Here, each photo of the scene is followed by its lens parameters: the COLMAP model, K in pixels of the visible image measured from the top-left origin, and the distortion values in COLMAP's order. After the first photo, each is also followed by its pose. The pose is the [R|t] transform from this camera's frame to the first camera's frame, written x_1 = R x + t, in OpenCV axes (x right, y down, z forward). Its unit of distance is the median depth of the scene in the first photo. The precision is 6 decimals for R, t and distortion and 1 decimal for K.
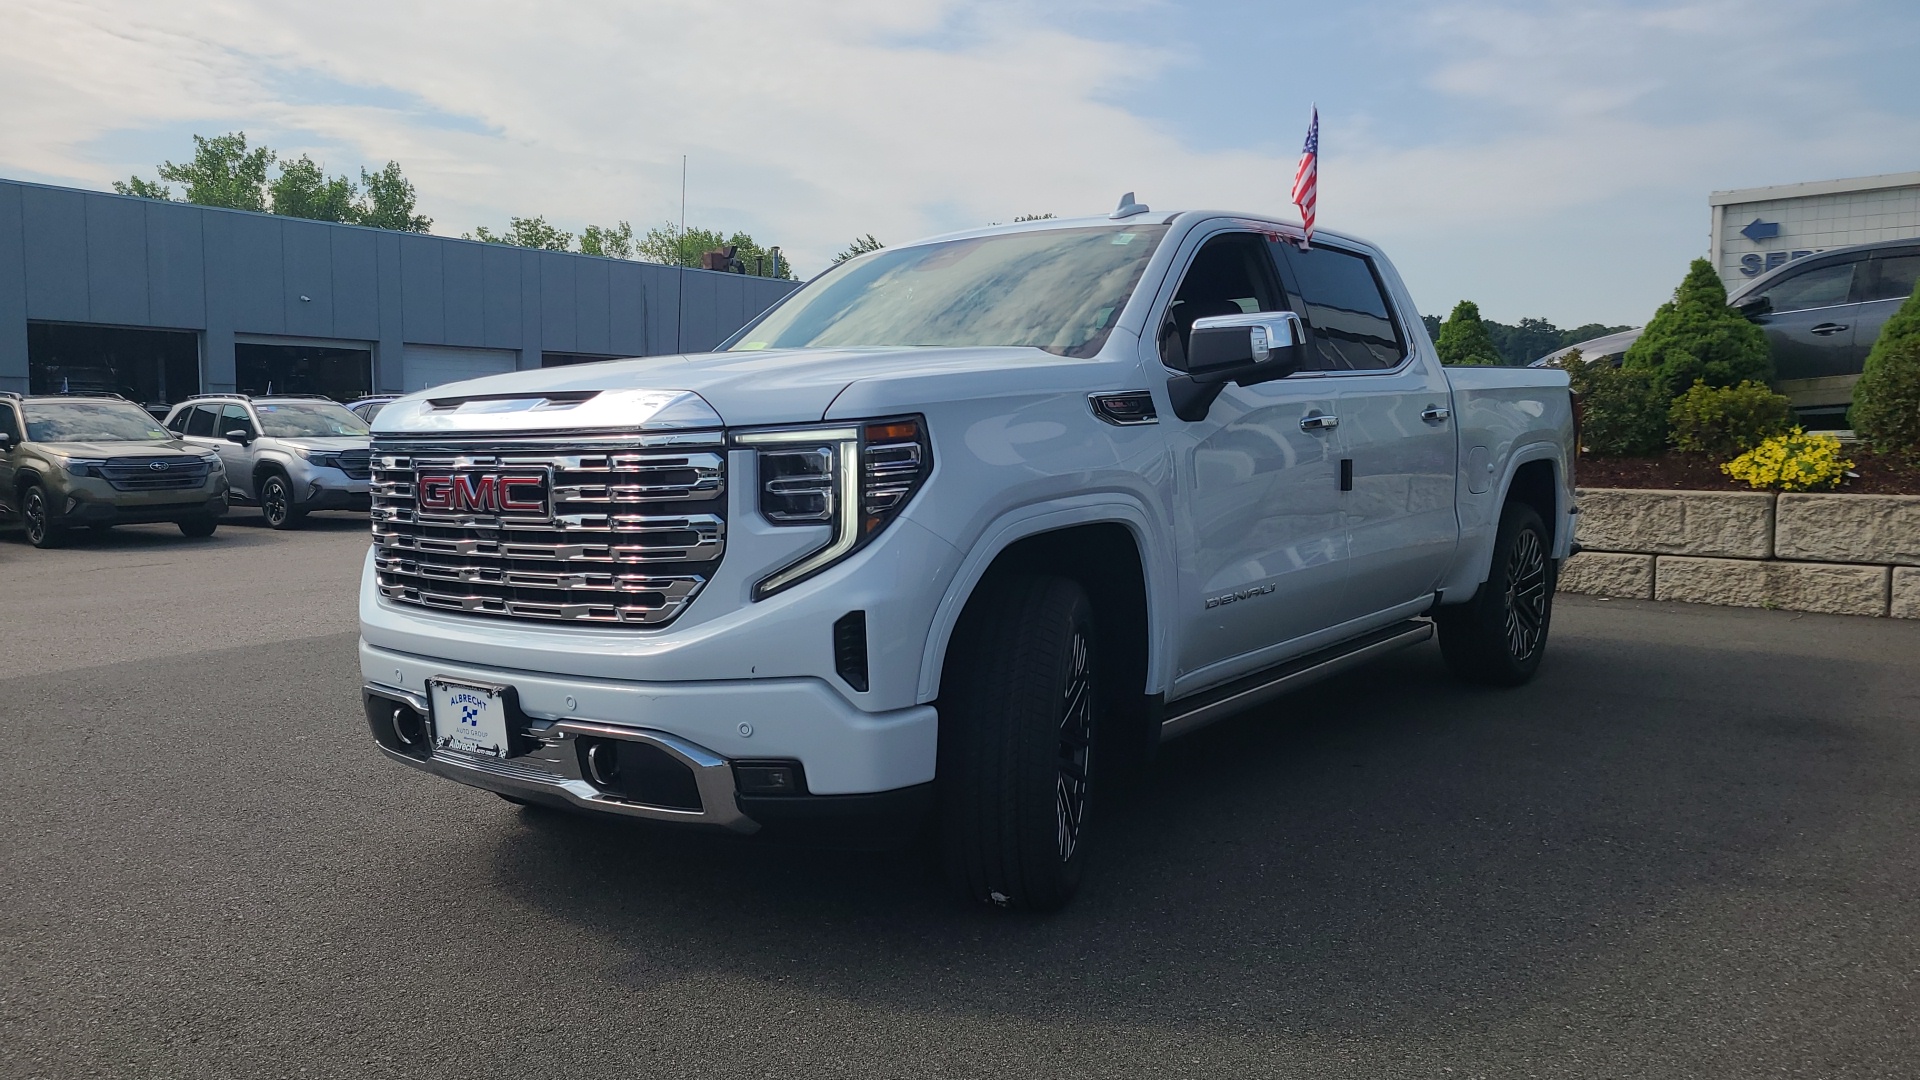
lens RADIAL K [[1435.2, 0, 939.3], [0, 1435.2, 554.5], [0, 0, 1]] dist [0.038915, -0.032429]
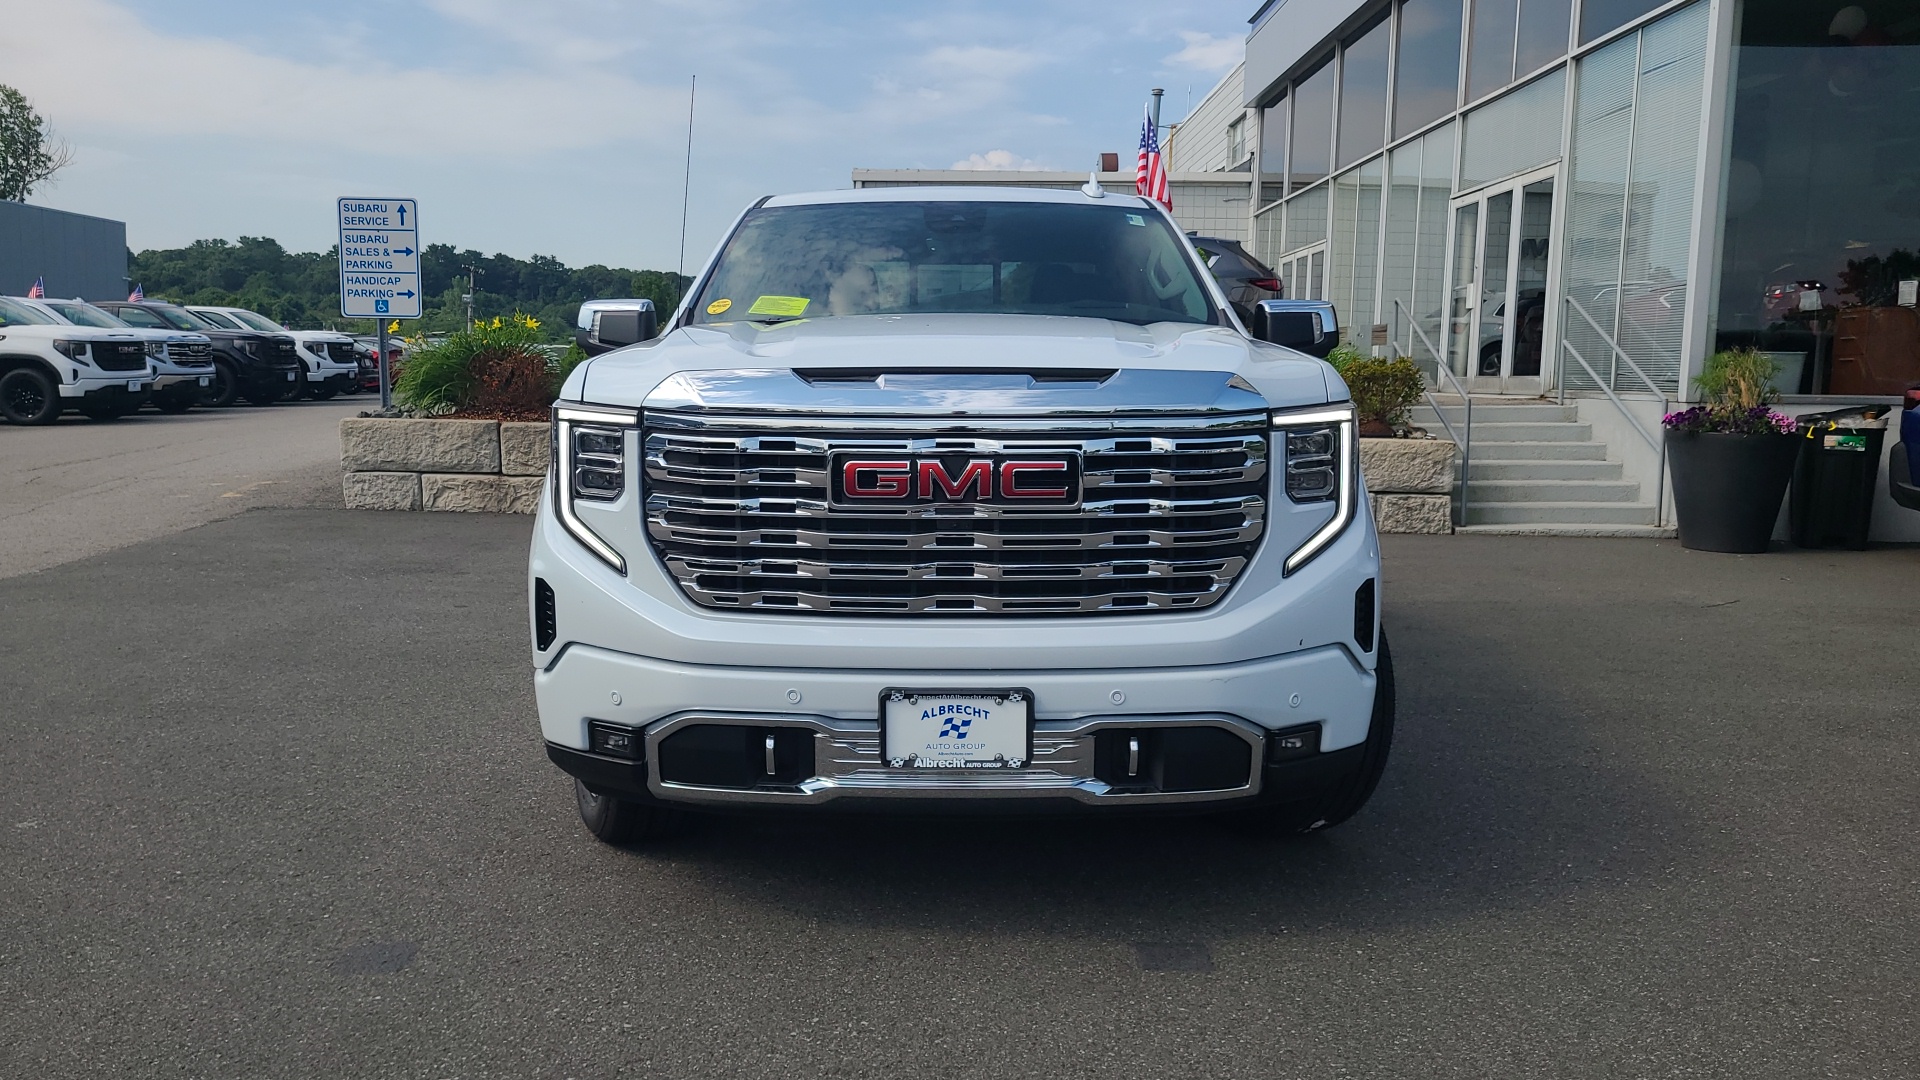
lens RADIAL K [[1390.0, 0, 971.0], [0, 1390.0, 541.8], [0, 0, 1]] dist [0.050314, -0.023843]
pose [[0.790952, -0.059902, 0.608939, -0.841882], [0.032662, 0.997911, 0.055741, -0.052026], [-0.611006, -0.024200, 0.791256, 0.312130]]
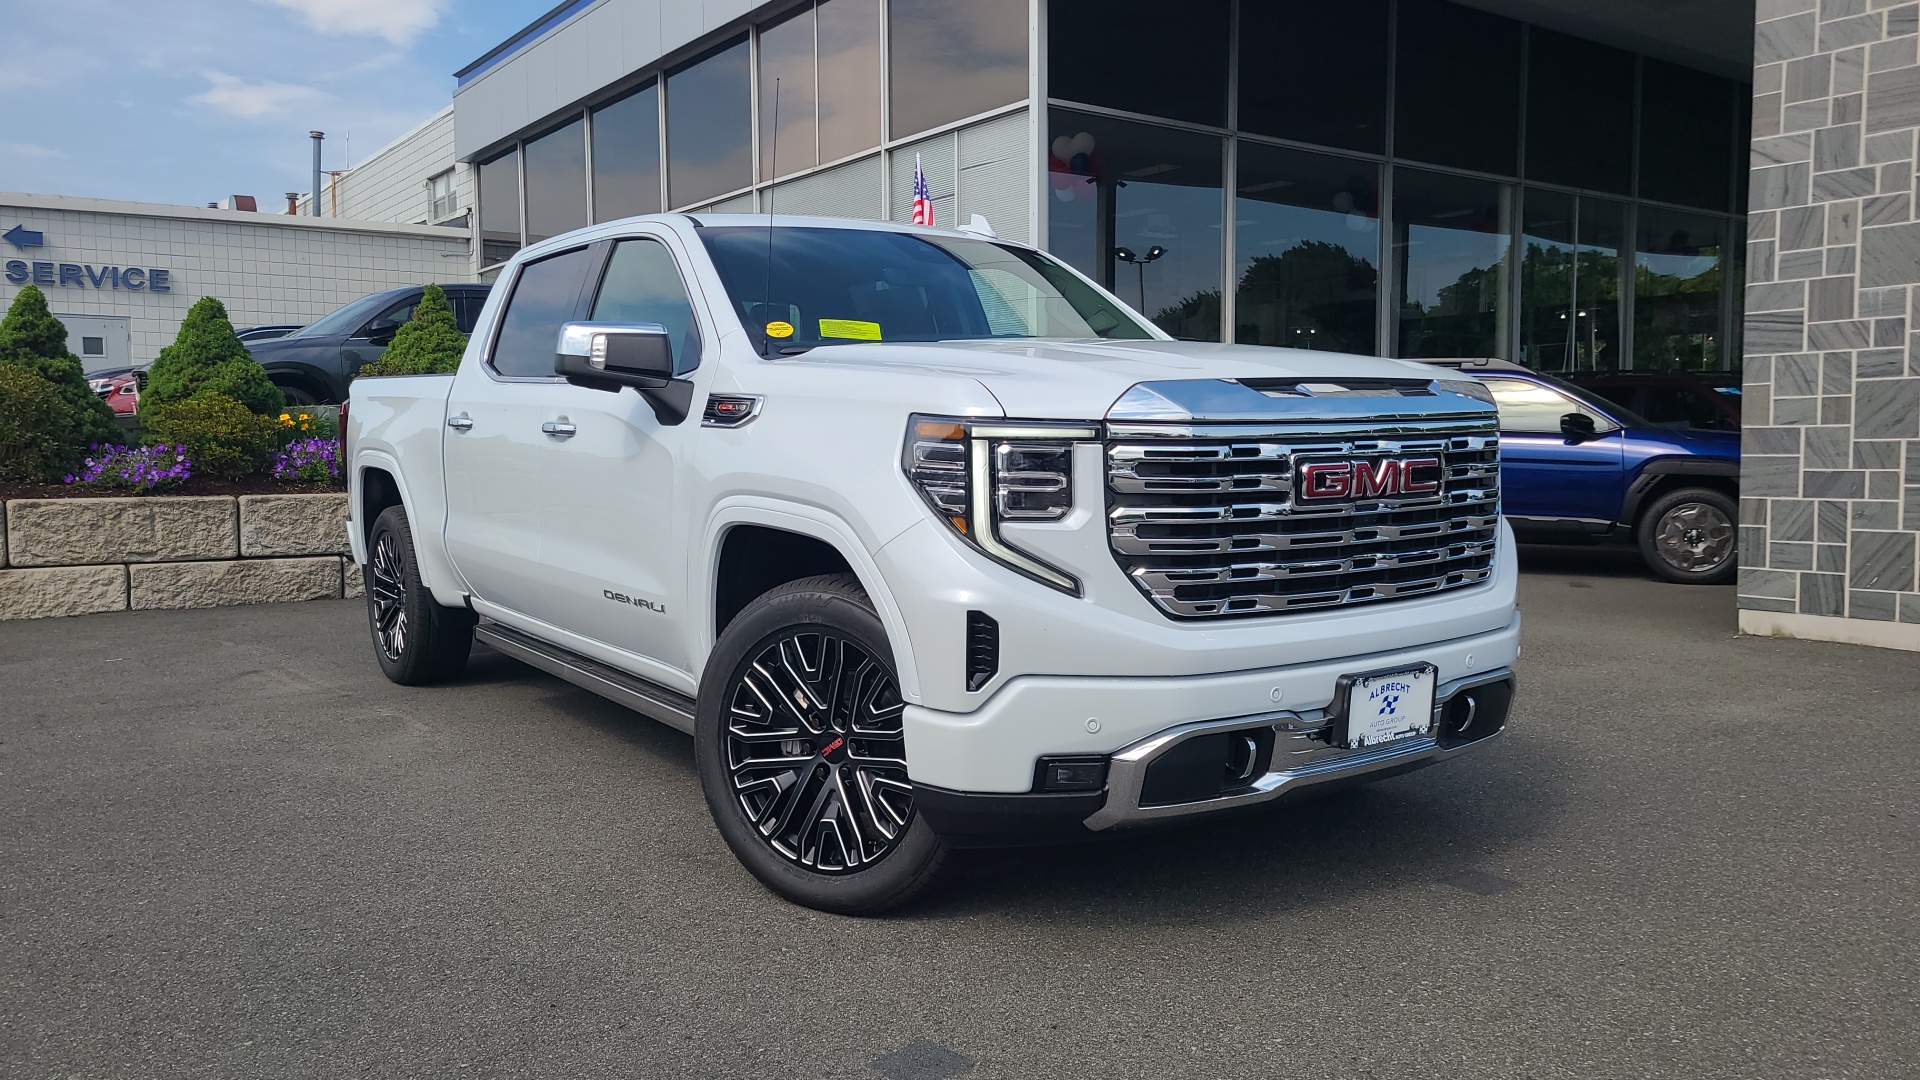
lens RADIAL K [[1390.0, 0, 920.1], [0, 1390.0, 549.4], [0, 0, 1]] dist [0.050314, -0.023843]
pose [[0.308013, -0.073904, 0.948507, -1.324302], [0.083825, 0.995209, 0.050322, -0.068230], [-0.947682, 0.064009, 0.312733, 1.001546]]
